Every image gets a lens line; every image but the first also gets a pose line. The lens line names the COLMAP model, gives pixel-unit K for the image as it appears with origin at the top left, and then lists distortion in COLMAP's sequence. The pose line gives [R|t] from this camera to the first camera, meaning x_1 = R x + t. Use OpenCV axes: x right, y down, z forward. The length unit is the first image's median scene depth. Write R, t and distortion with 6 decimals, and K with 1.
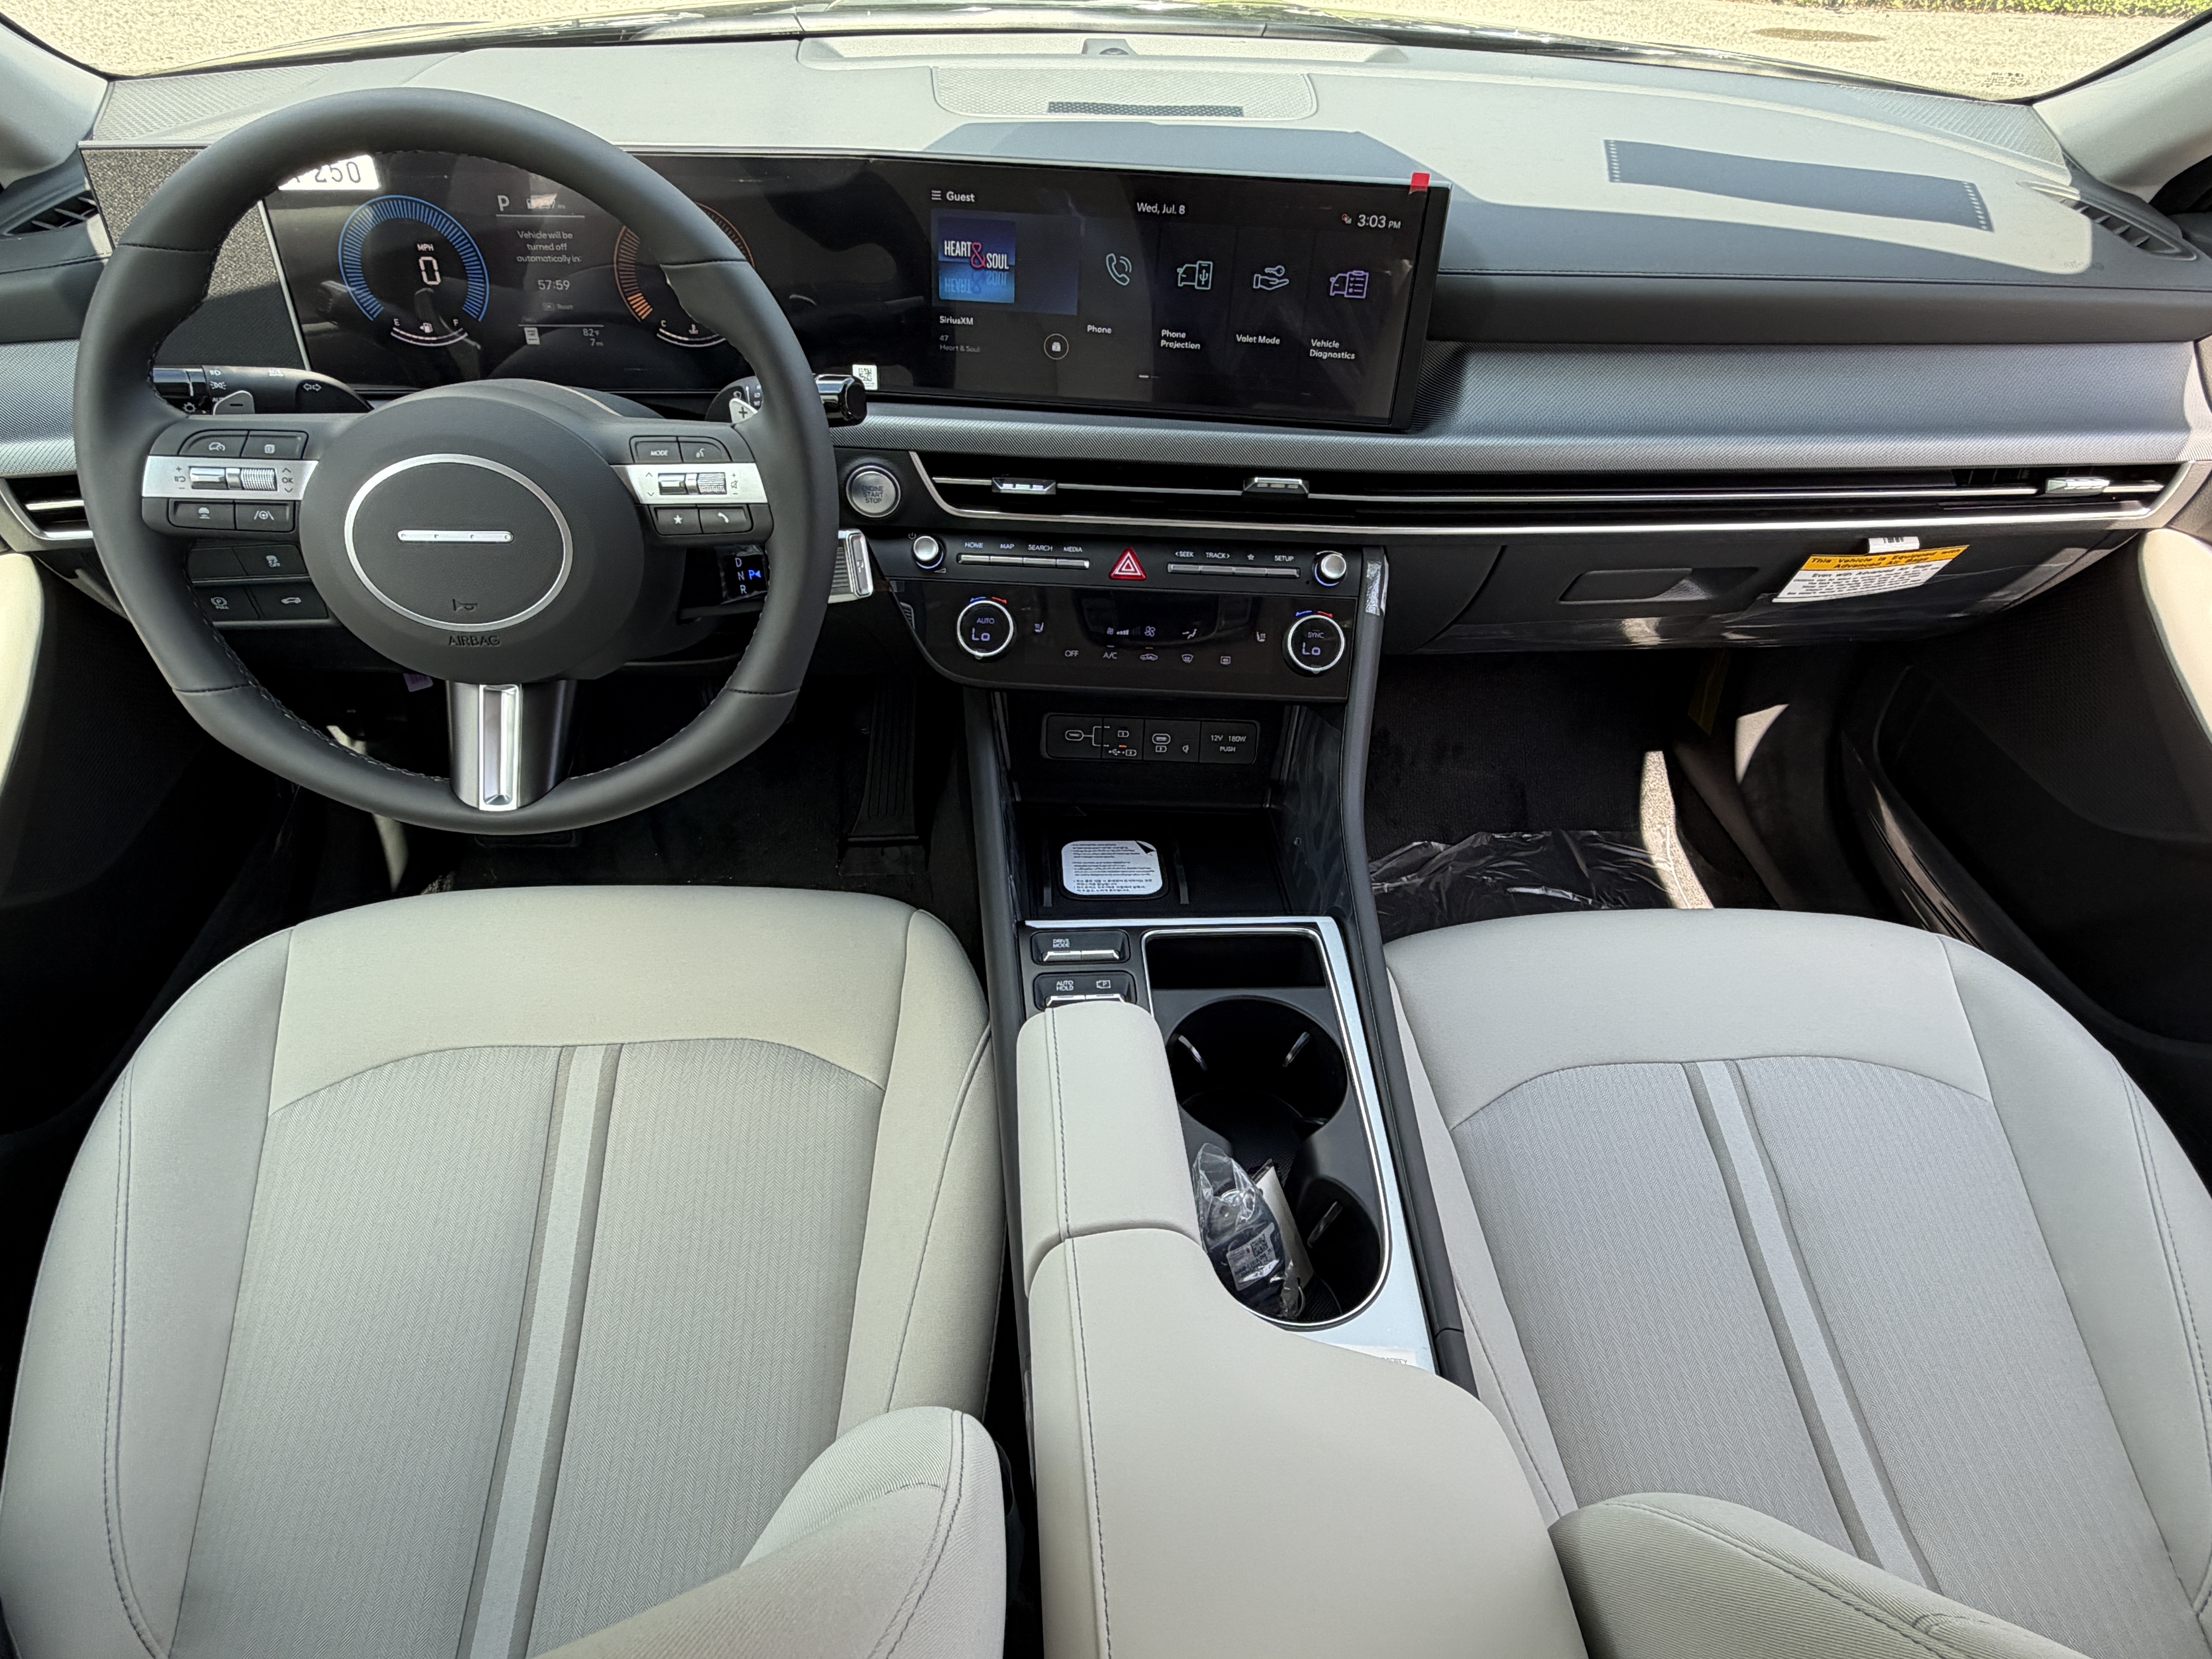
lens RADIAL K [[1309.6, 0, 1087.0], [0, 1309.6, 826.2], [0, 0, 1]] dist [0.000933, -0.000645]
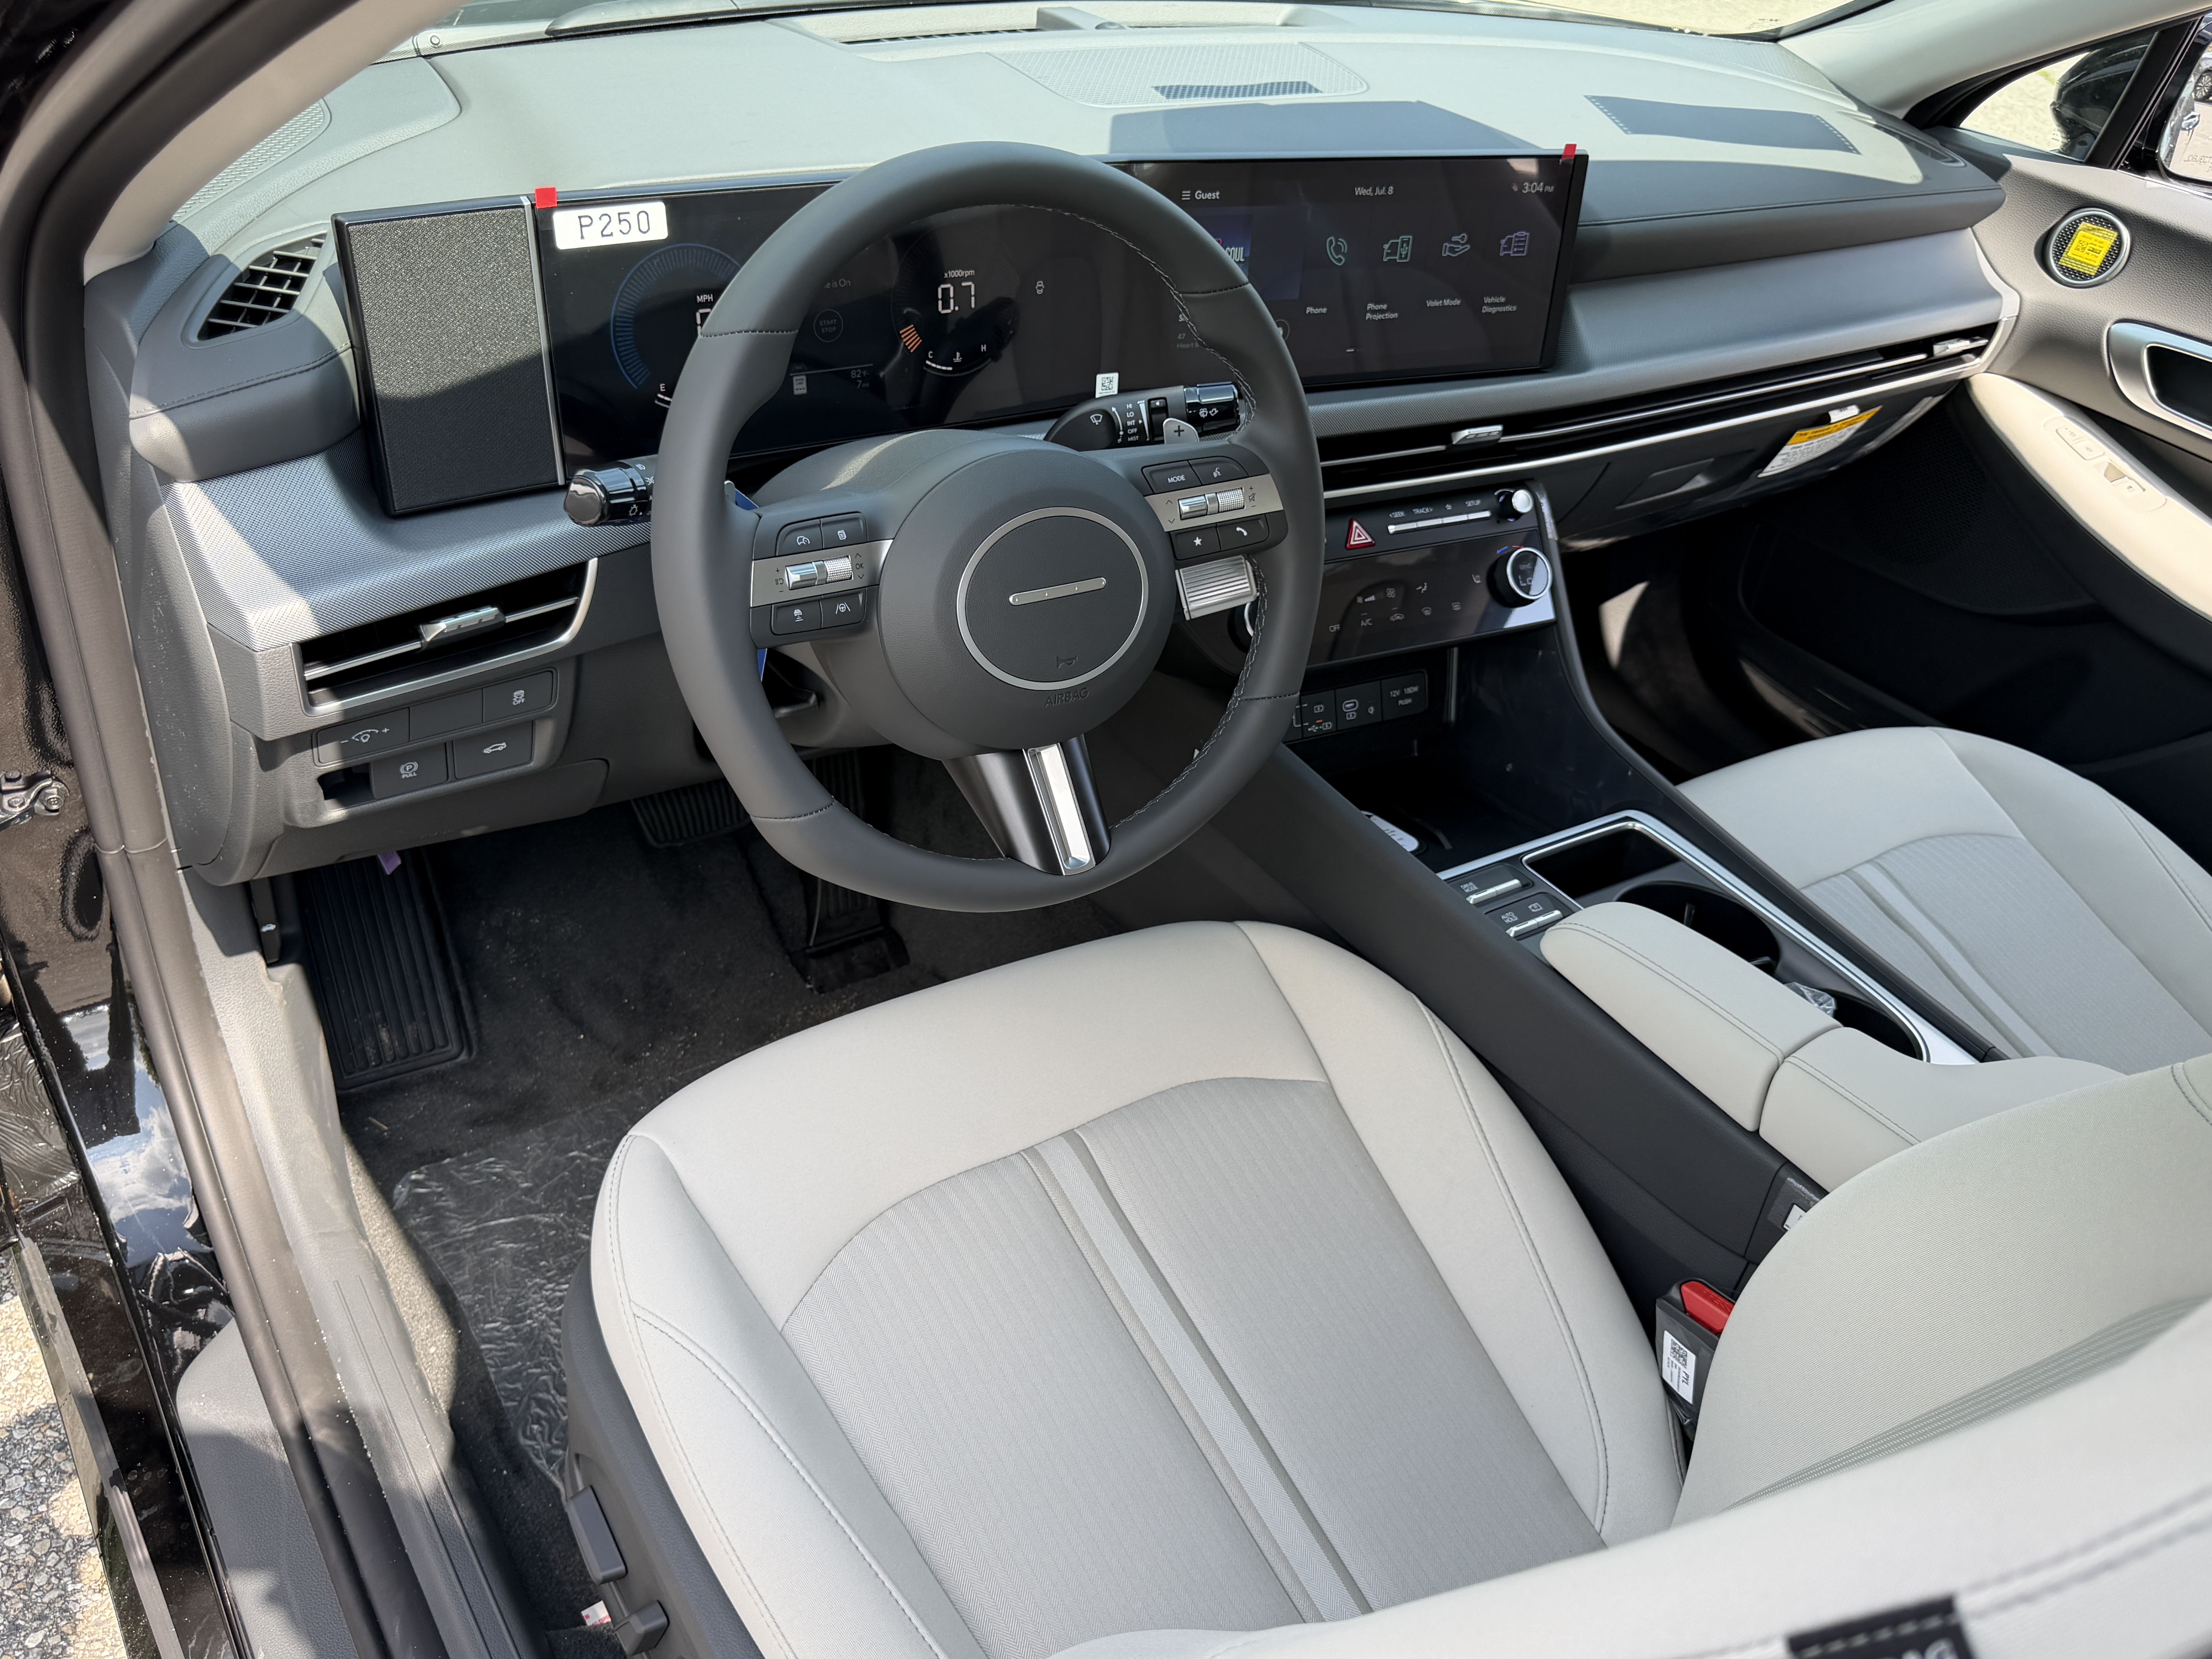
lens RADIAL K [[1737.5, 0, 1106.2], [0, 1737.5, 843.3], [0, 0, 1]] dist [0.131210, -0.268046]
pose [[0.864031, -0.239557, 0.442790, -0.842895], [0.259275, 0.965662, 0.016506, -0.041606], [-0.431540, 0.100543, 0.896474, -0.119858]]
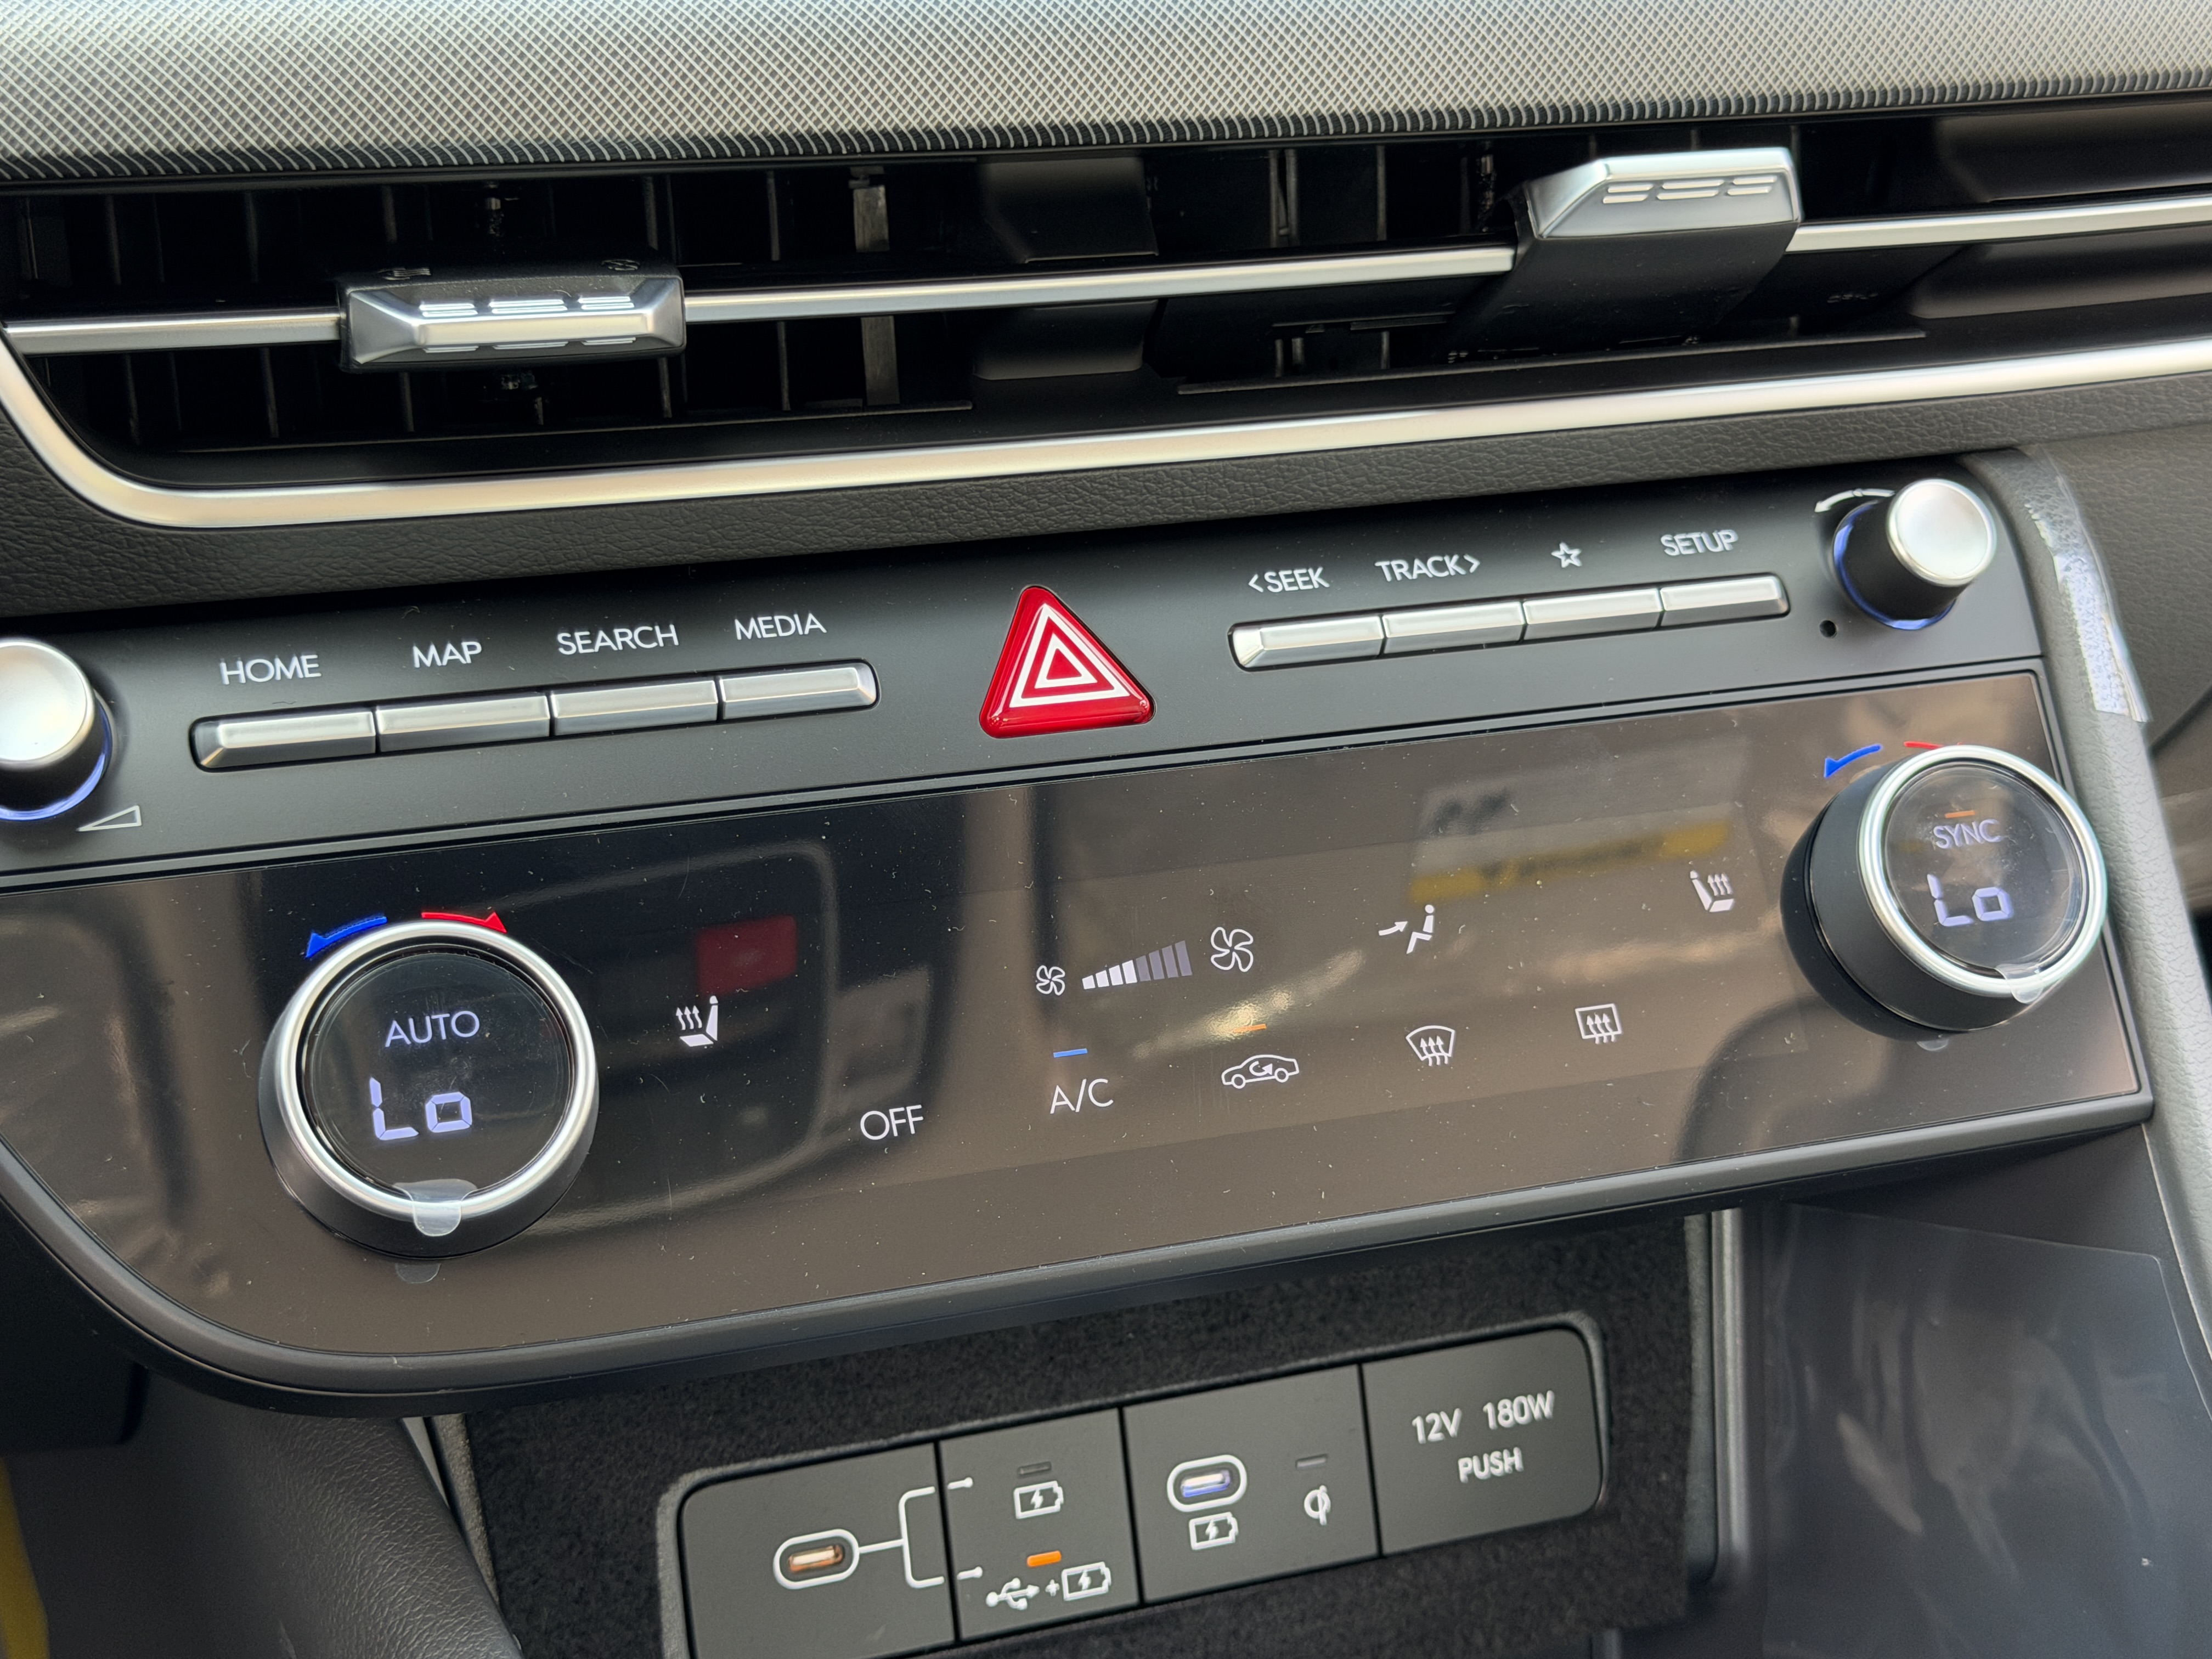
lens RADIAL K [[3189.7, 0, 1106.0], [0, 3189.7, 829.5], [0, 0, 1]] dist [0.131719, -0.026907]
pose [[0.928311, -0.146576, 0.341692, -0.144823], [0.233233, 0.945278, -0.228151, -0.060763], [-0.289553, 0.291489, 0.911698, 0.575655]]
